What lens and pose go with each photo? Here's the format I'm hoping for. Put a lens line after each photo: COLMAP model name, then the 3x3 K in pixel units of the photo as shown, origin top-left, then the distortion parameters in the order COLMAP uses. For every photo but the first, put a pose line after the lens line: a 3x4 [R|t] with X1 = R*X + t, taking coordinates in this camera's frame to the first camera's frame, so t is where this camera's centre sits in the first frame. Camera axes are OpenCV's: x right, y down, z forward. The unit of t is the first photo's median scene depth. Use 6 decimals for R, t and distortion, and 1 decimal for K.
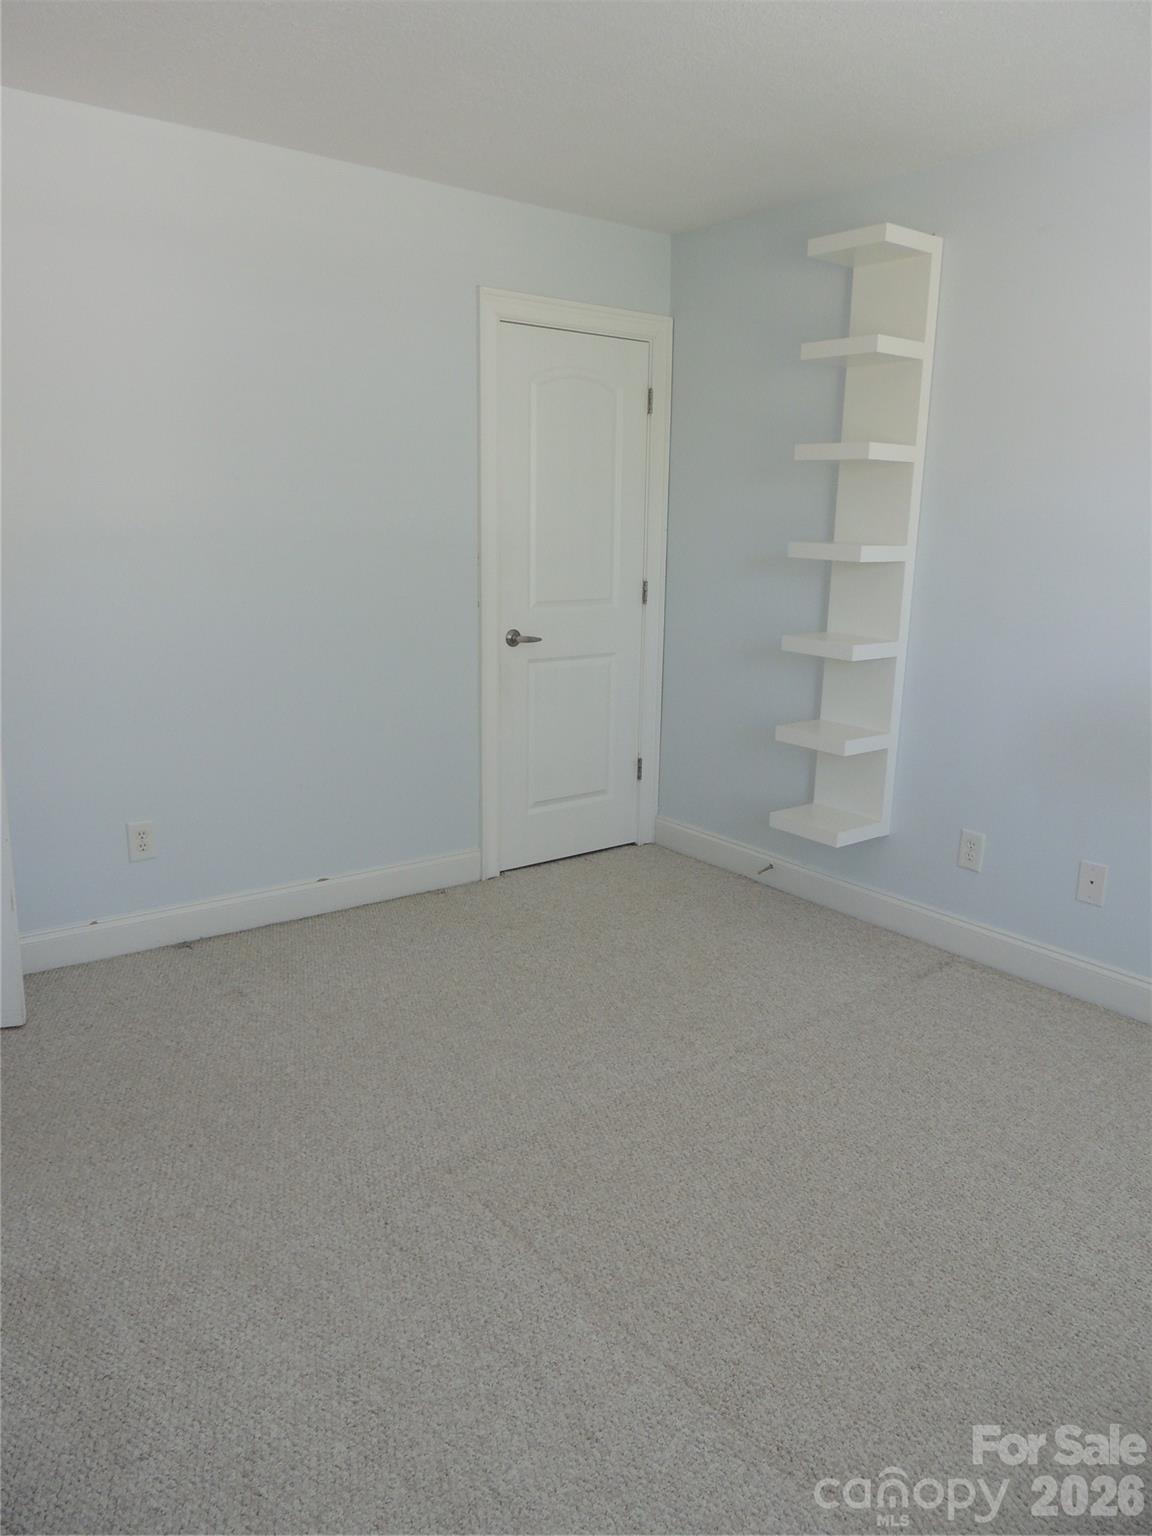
lens RADIAL K [[1081.2, 0, 576.3], [0, 1081.2, 779.2], [0, 0, 1]] dist [-0.041774, 0.026574]
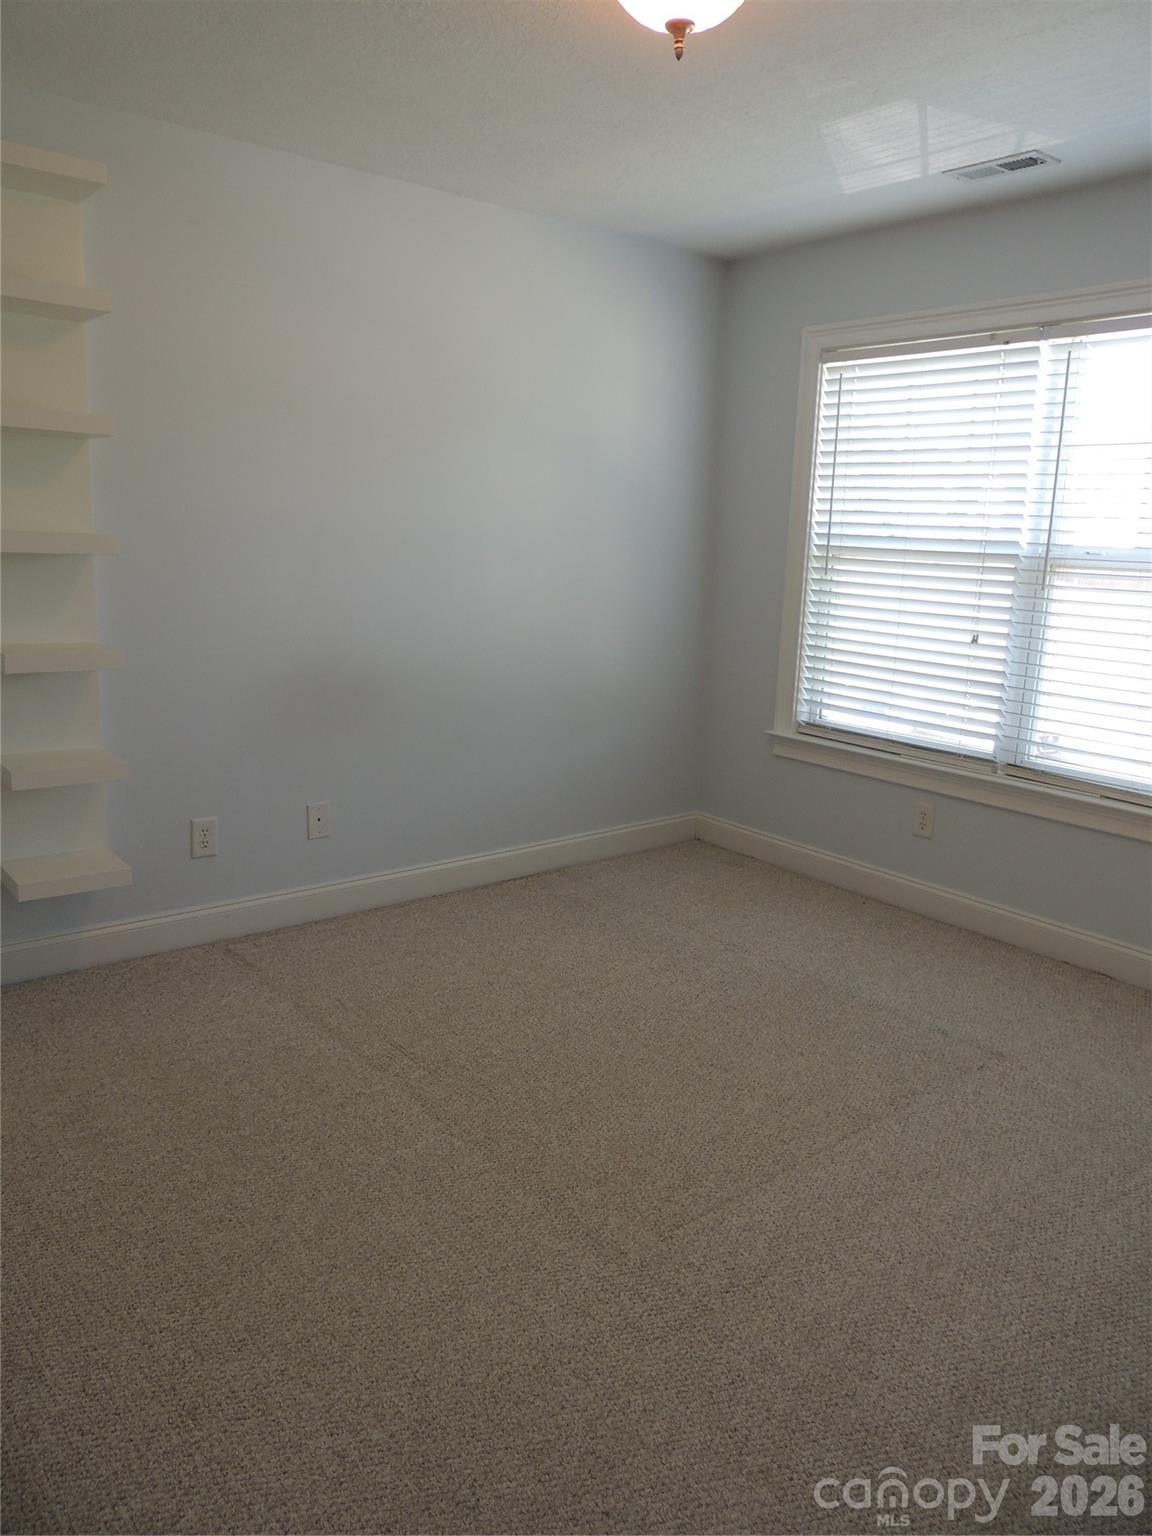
lens RADIAL K [[1081.2, 0, 576.3], [0, 1081.2, 779.2], [0, 0, 1]] dist [-0.041774, 0.026574]
pose [[-0.021141, -0.246171, 0.968996, -0.645771], [0.201889, 0.948195, 0.245292, -0.173671], [-0.979180, 0.200815, 0.029654, 0.678749]]
